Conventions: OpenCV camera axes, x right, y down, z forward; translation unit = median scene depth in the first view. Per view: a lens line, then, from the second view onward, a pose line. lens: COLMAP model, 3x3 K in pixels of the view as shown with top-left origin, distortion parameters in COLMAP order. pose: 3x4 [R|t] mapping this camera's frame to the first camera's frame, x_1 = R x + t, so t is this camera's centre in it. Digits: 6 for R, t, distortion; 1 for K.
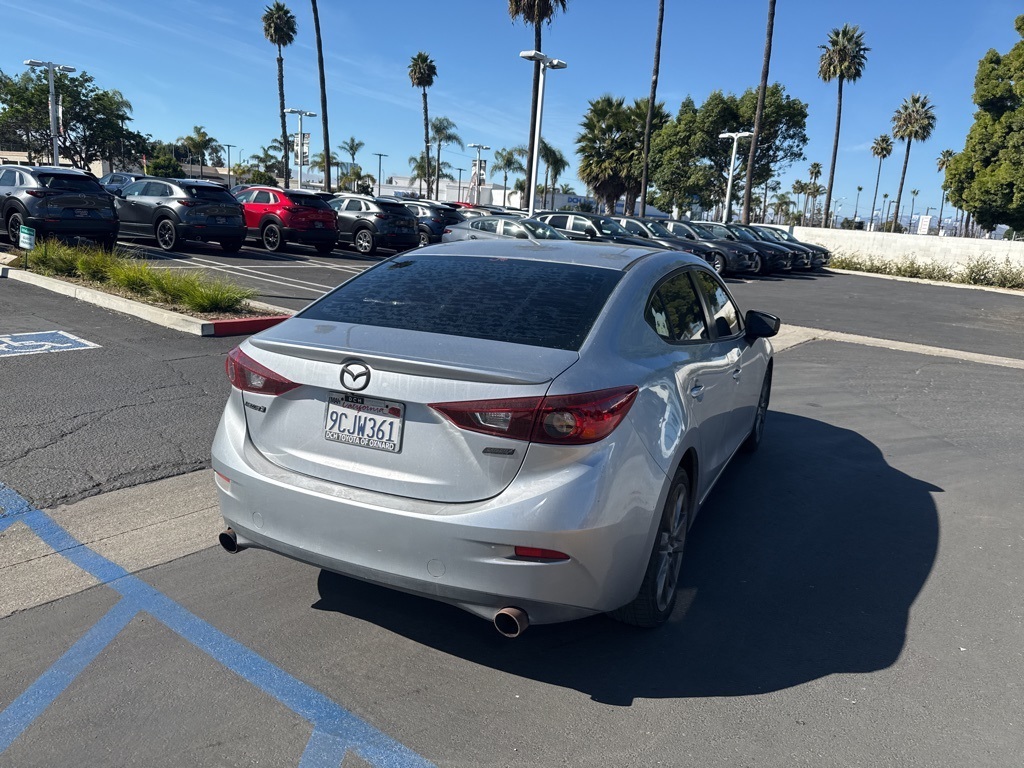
lens RADIAL K [[725.1, 0, 505.0], [0, 725.1, 387.4], [0, 0, 1]] dist [0.033321, -0.041579]
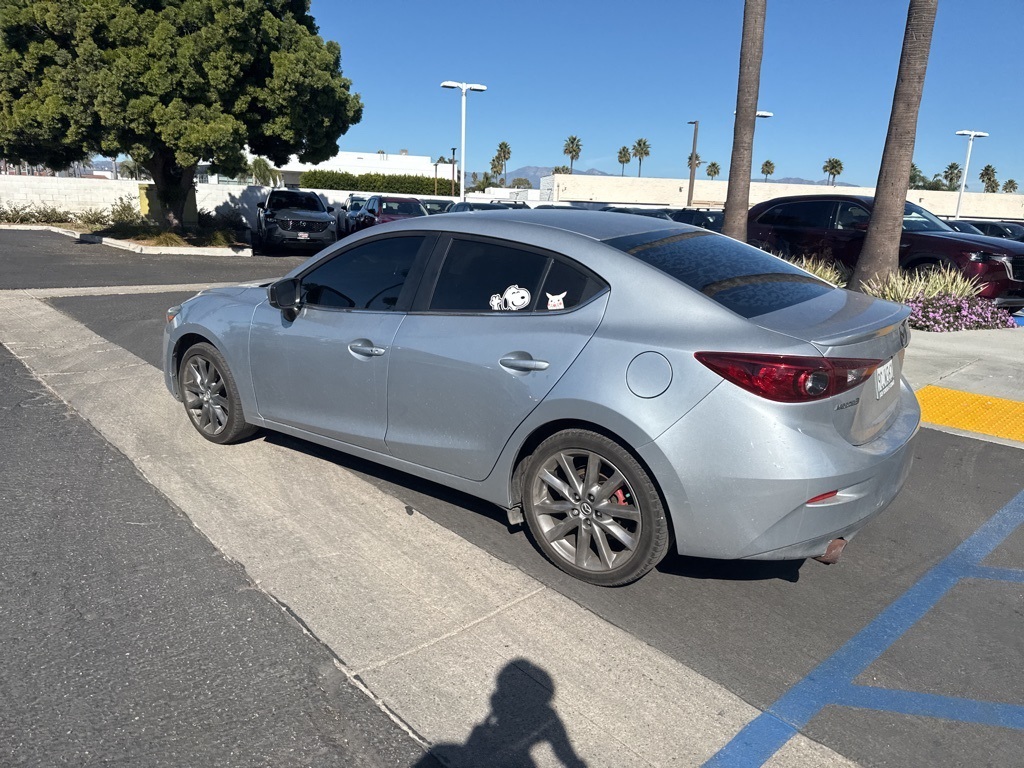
lens RADIAL K [[725.1, 0, 506.4], [0, 725.1, 388.5], [0, 0, 1]] dist [0.033321, -0.041579]
pose [[0.198821, -0.299351, 0.933198, -0.126307], [0.205960, 0.943706, 0.258842, -0.032193], [-0.958150, 0.140738, 0.249283, 0.112121]]
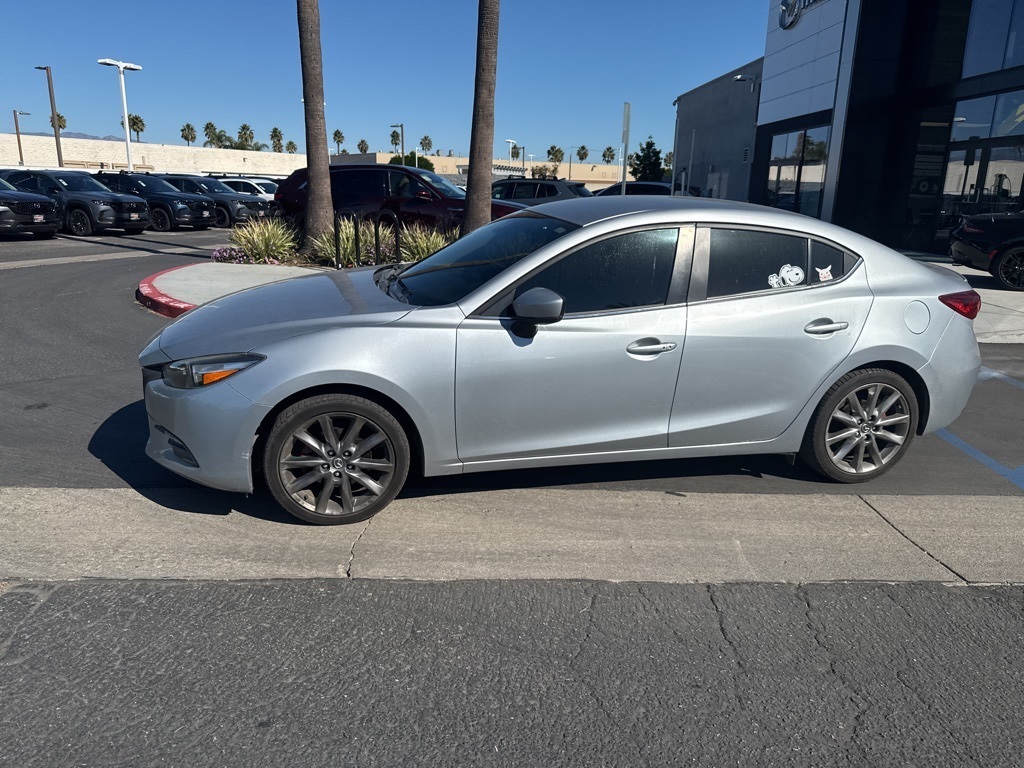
lens RADIAL K [[725.1, 0, 507.8], [0, 725.1, 392.2], [0, 0, 1]] dist [0.033321, -0.041579]
pose [[-0.624096, -0.293867, 0.723979, -0.088031], [0.112955, 0.882911, 0.455751, -0.063130], [-0.773140, 0.366210, -0.517828, 0.250869]]
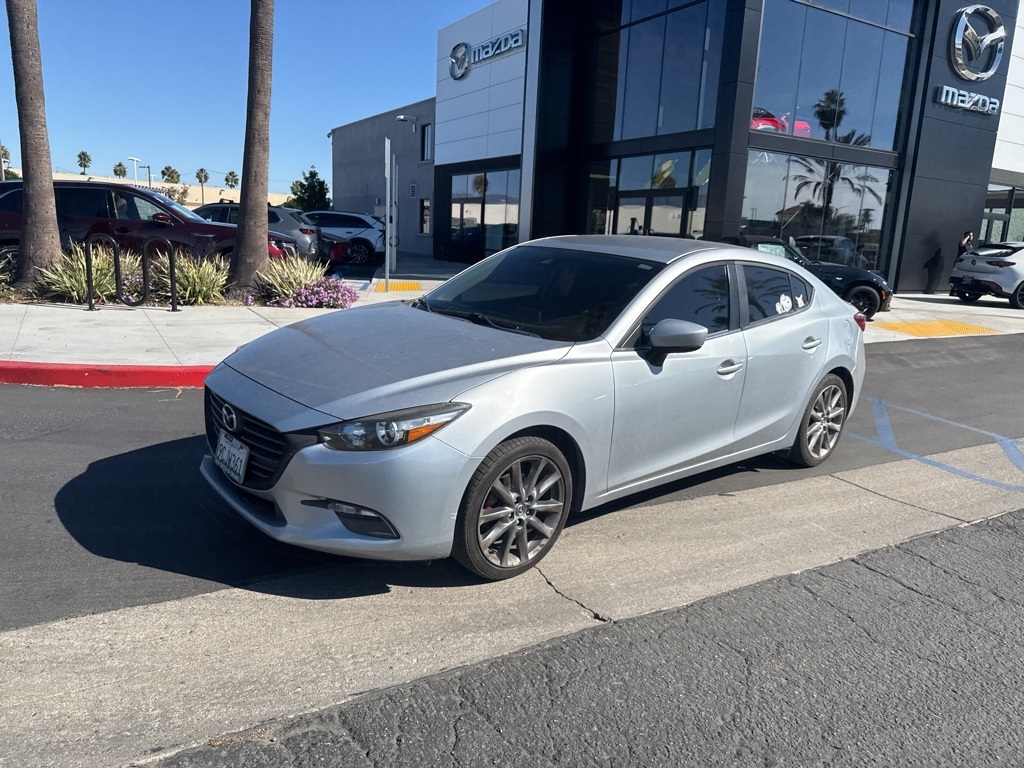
lens RADIAL K [[725.1, 0, 511.0], [0, 725.1, 377.9], [0, 0, 1]] dist [0.033321, -0.041579]
pose [[-0.915061, -0.193984, 0.353601, -0.023526], [-0.026267, 0.903539, 0.427701, -0.068704], [-0.402460, 0.382084, -0.831888, 0.301047]]
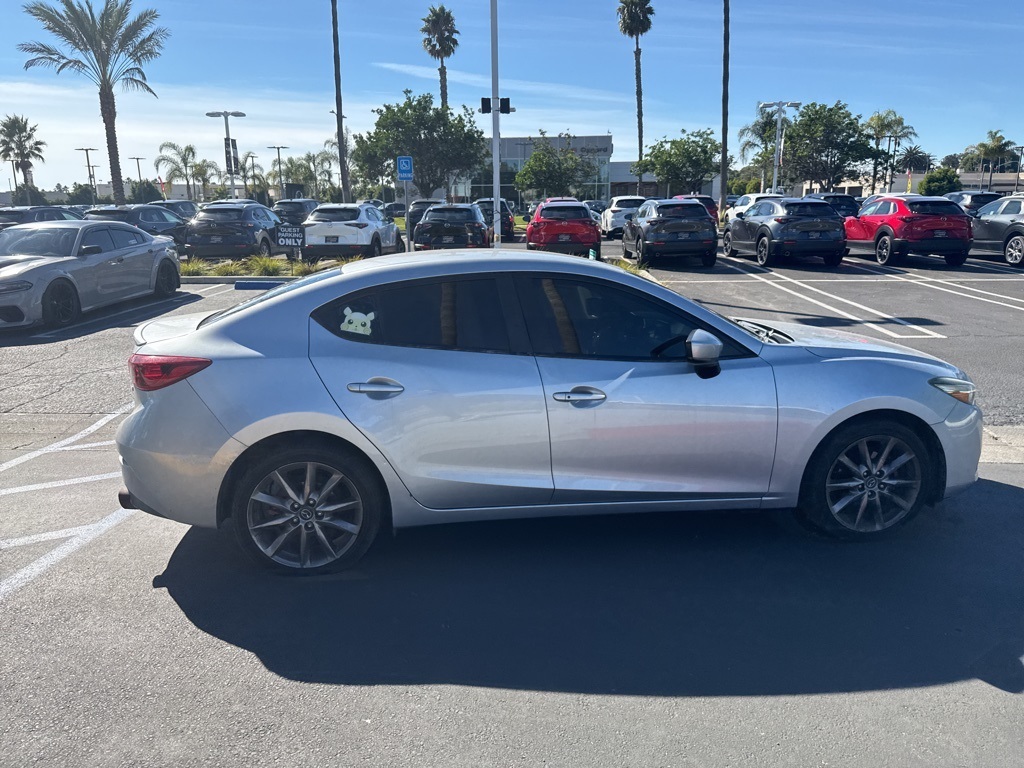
lens RADIAL K [[725.1, 0, 506.0], [0, 725.1, 377.9], [0, 0, 1]] dist [0.033321, -0.041579]
pose [[0.545037, 0.115507, -0.830417, 0.135708], [-0.144530, 0.988581, 0.042646, -0.008991], [0.825860, 0.096777, 0.555508, 0.062415]]
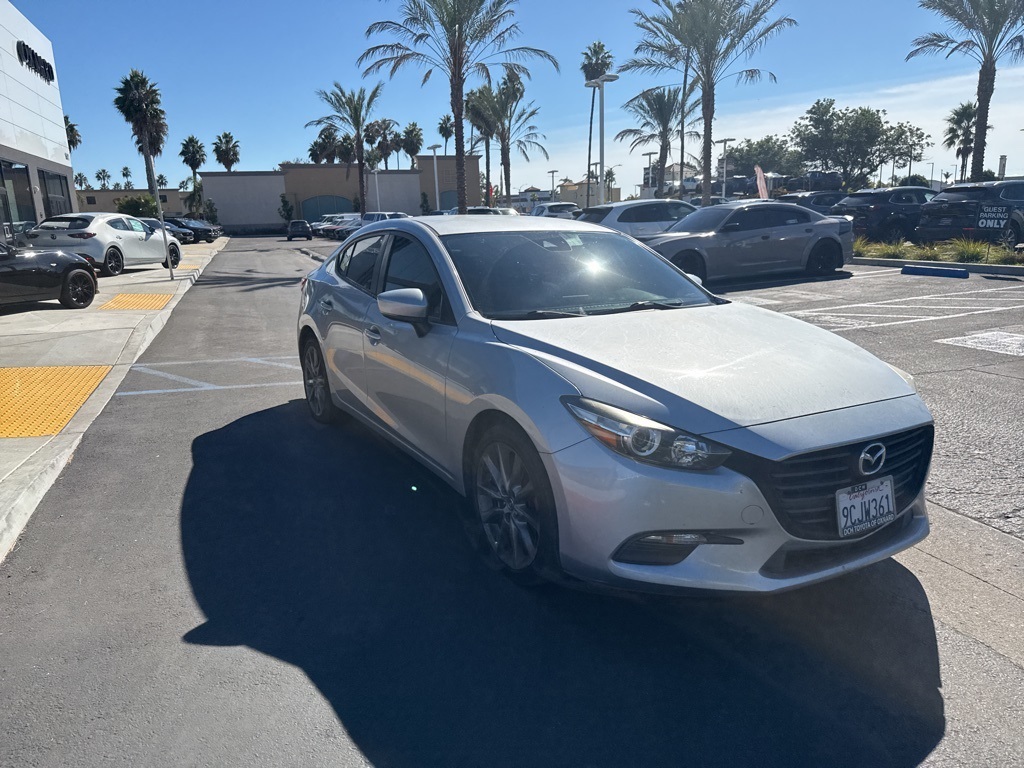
lens RADIAL K [[725.1, 0, 504.1], [0, 725.1, 377.0], [0, 0, 1]] dist [0.033321, -0.041579]
pose [[-0.559981, 0.126432, -0.818802, 0.147876], [-0.199521, 0.938623, 0.281387, -0.039912], [0.804122, 0.320940, -0.500385, 0.233683]]
